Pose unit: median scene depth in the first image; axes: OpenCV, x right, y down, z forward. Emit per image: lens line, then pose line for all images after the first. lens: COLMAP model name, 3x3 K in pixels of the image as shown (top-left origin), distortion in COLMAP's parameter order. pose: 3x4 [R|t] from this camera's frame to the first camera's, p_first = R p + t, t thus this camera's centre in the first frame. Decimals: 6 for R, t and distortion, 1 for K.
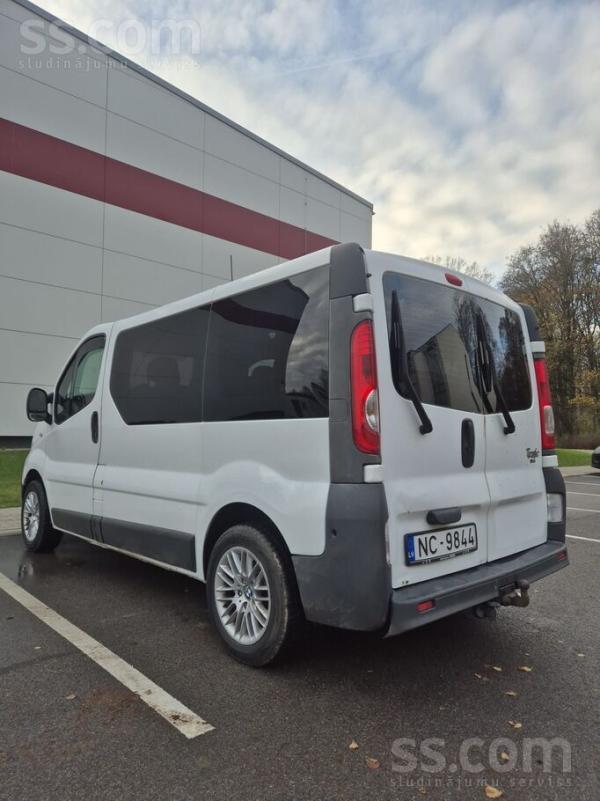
lens RADIAL K [[552.6, 0, 300.0], [0, 552.6, 400.5], [0, 0, 1]] dist [-0.001518, -0.002535]
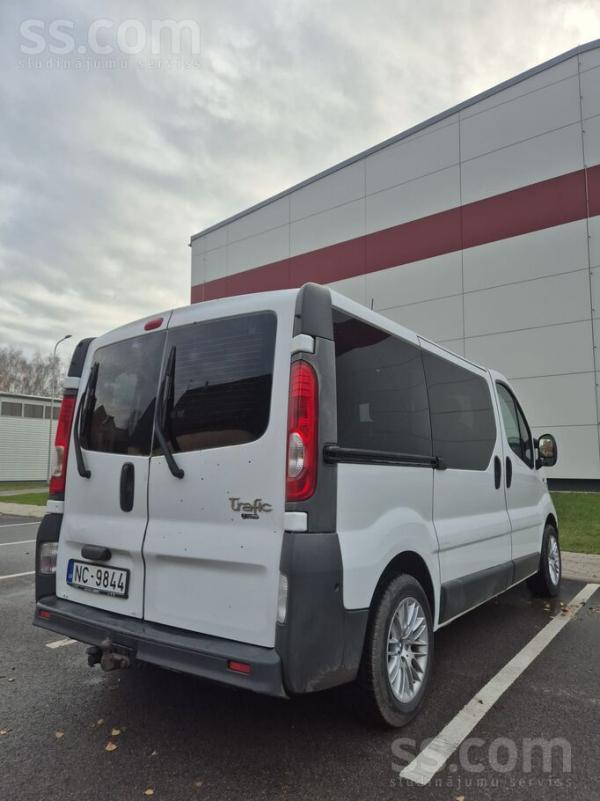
lens RADIAL K [[552.6, 0, 300.0], [0, 552.6, 400.5], [0, 0, 1]] dist [-0.001518, -0.002535]
pose [[0.200630, -0.136345, -0.970133, 1.413273], [0.056736, 0.990223, -0.127435, 0.069221], [0.978023, -0.029474, 0.206404, 1.143118]]
